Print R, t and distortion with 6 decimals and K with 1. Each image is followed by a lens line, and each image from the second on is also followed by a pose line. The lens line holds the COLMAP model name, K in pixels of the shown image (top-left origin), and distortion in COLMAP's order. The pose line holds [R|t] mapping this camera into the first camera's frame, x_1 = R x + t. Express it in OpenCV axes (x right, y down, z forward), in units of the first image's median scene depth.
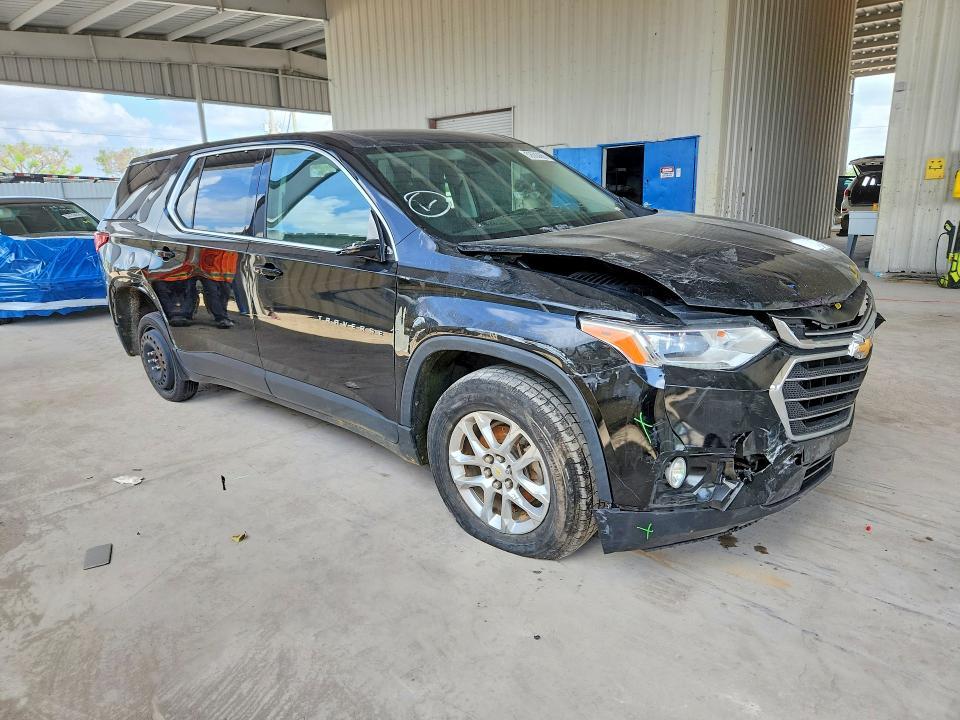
lens RADIAL K [[654.3, 0, 480.0], [0, 654.3, 360.0], [0, 0, 1]] dist [0.017332, 0.000110]
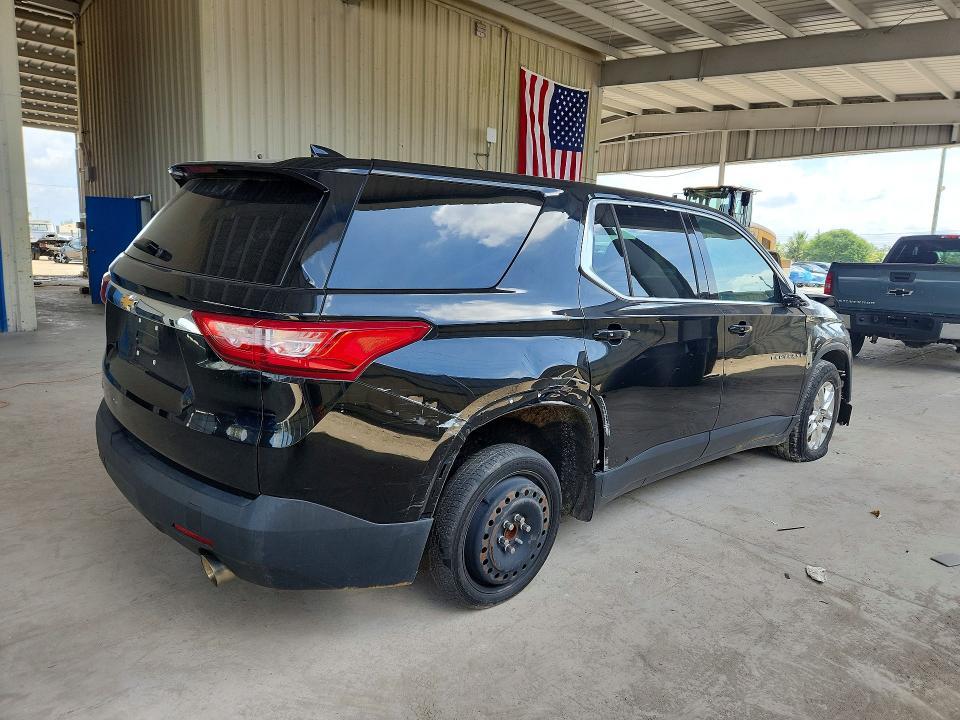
lens RADIAL K [[654.3, 0, 480.0], [0, 654.3, 360.0], [0, 0, 1]] dist [0.017332, 0.000110]
pose [[0.079689, -0.129940, 0.988314, -1.305847], [0.205425, 0.972326, 0.111275, -0.269398], [-0.975423, 0.194157, 0.104177, 1.197702]]
